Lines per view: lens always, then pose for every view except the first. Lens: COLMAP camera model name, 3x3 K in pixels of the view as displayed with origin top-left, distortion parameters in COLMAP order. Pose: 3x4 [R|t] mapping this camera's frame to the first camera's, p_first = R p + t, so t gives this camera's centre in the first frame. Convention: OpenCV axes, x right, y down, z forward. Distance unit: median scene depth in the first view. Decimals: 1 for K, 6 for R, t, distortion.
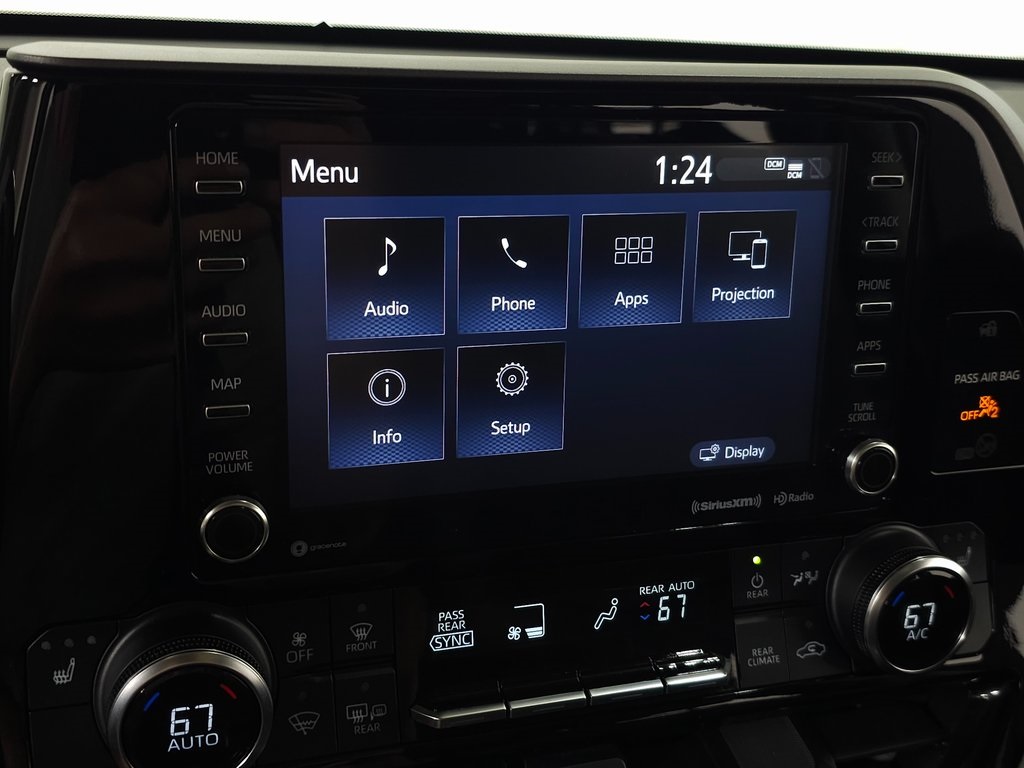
lens RADIAL K [[1180.2, 0, 511.9], [0, 1180.2, 375.5], [0, 0, 1]] dist [0.120089, -0.376148]
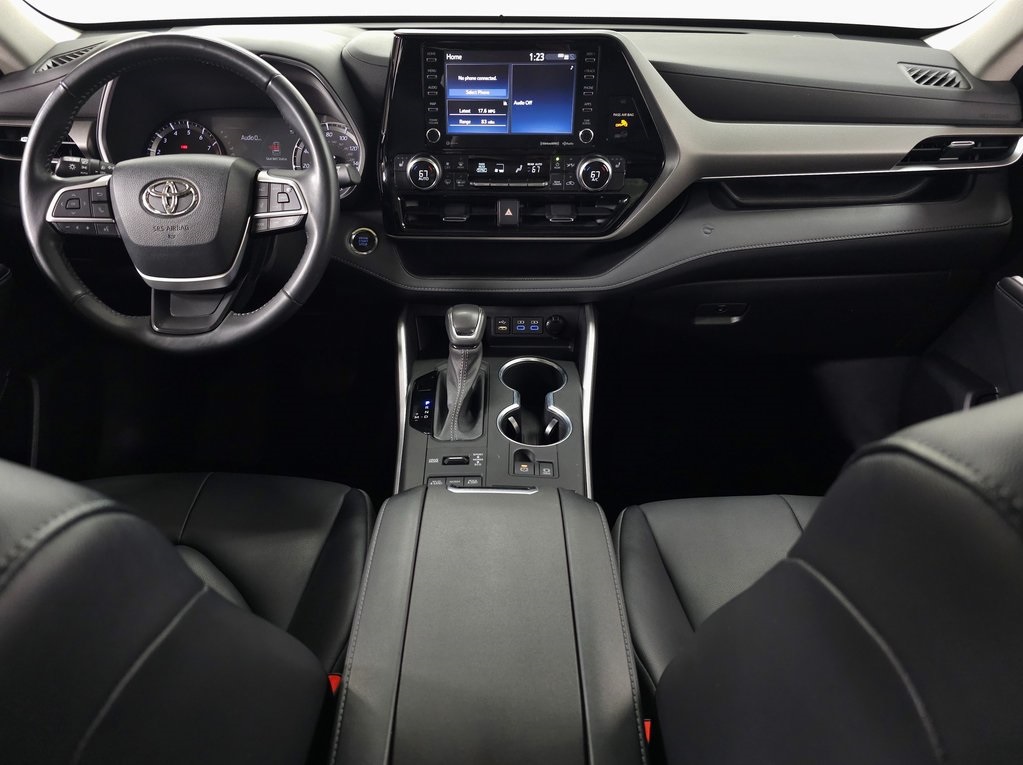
lens RADIAL K [[735.7, 0, 491.3], [0, 735.7, 367.0], [0, 0, 1]] dist [0.068550, -0.080662]
pose [[0.940123, 0.125205, -0.317004, 0.941183], [-0.064919, 0.978836, 0.194078, 0.398208], [0.334595, -0.161878, 0.928354, -1.666885]]
